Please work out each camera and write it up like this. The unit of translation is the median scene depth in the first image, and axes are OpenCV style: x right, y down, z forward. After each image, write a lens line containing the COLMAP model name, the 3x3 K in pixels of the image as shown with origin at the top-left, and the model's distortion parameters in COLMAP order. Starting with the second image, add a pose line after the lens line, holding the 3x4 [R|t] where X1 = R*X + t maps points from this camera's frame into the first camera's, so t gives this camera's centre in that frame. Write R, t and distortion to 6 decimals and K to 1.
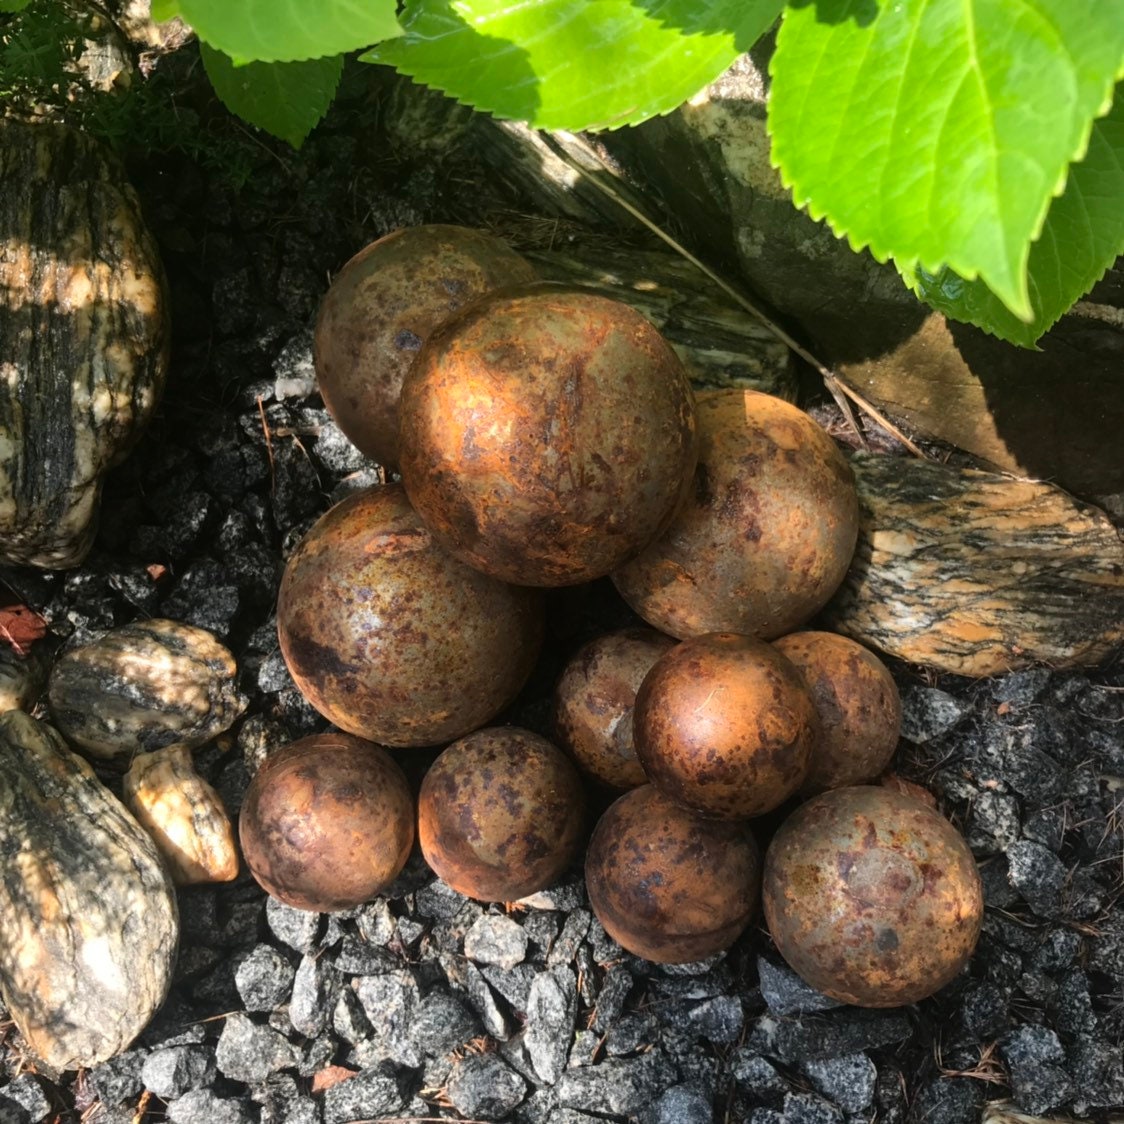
lens RADIAL K [[1257.9, 0, 589.4], [0, 1257.9, 529.5], [0, 0, 1]] dist [0.052025, -0.150345]
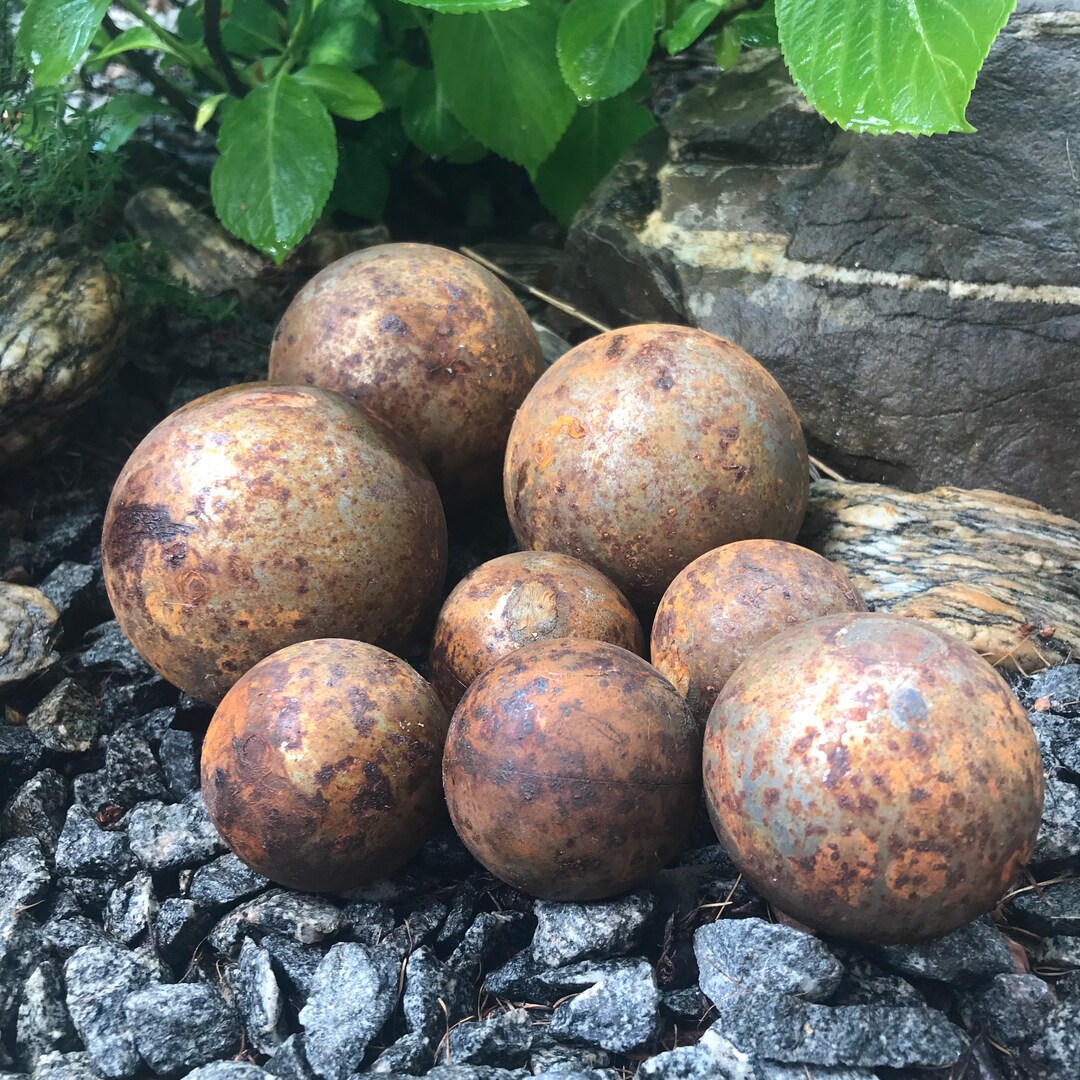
lens RADIAL K [[1210.7, 0, 562.8], [0, 1210.7, 514.1], [0, 0, 1]] dist [0.007412, -0.036352]
pose [[0.996385, 0.027892, -0.080248, 0.106672], [-0.072450, 0.772291, -0.631124, 0.544011], [0.044371, 0.634656, 0.771520, 0.387459]]
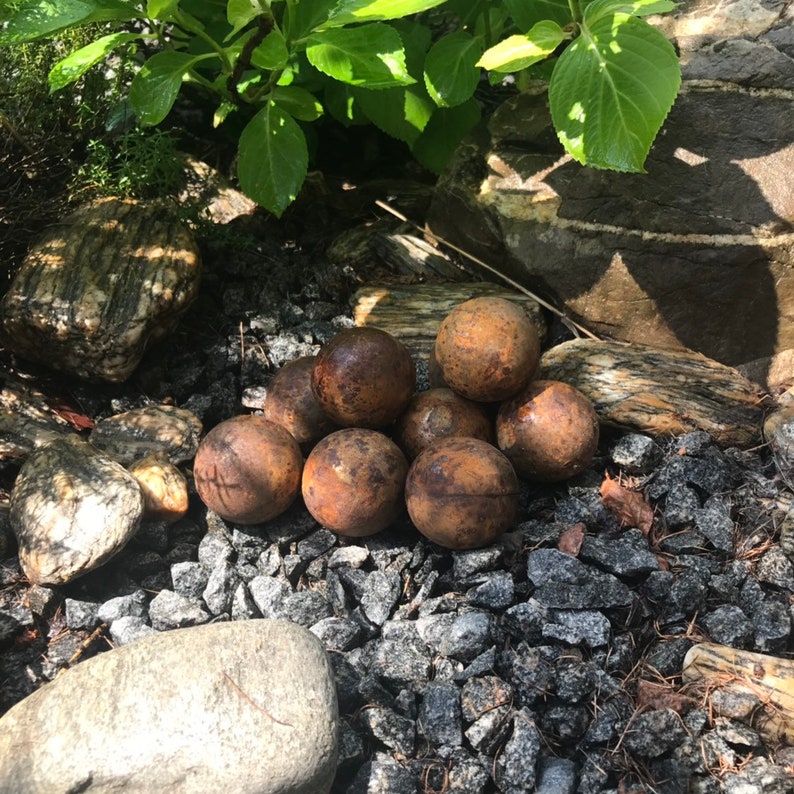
lens RADIAL K [[870.0, 0, 415.8], [0, 870.0, 381.4], [0, 0, 1]] dist [0.165400, -0.600287]
pose [[0.997867, -0.002647, -0.065233, 0.072909], [-0.033660, 0.835285, -0.548786, 0.706020], [0.055941, 0.549811, 0.833414, 0.028452]]
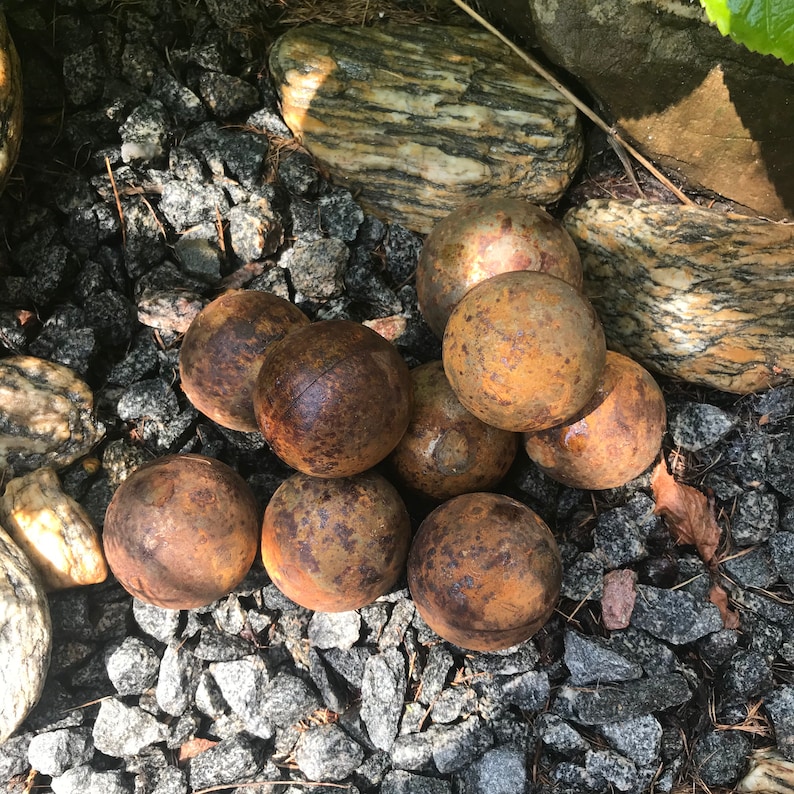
lens RADIAL K [[890.1, 0, 413.7], [0, 890.1, 378.0], [0, 0, 1]] dist [0.007412, -0.036352]
pose [[0.999260, -0.021886, 0.031622, -0.021121], [0.018598, 0.994734, 0.100789, 0.015194], [-0.033661, -0.100127, 0.994405, 0.205795]]
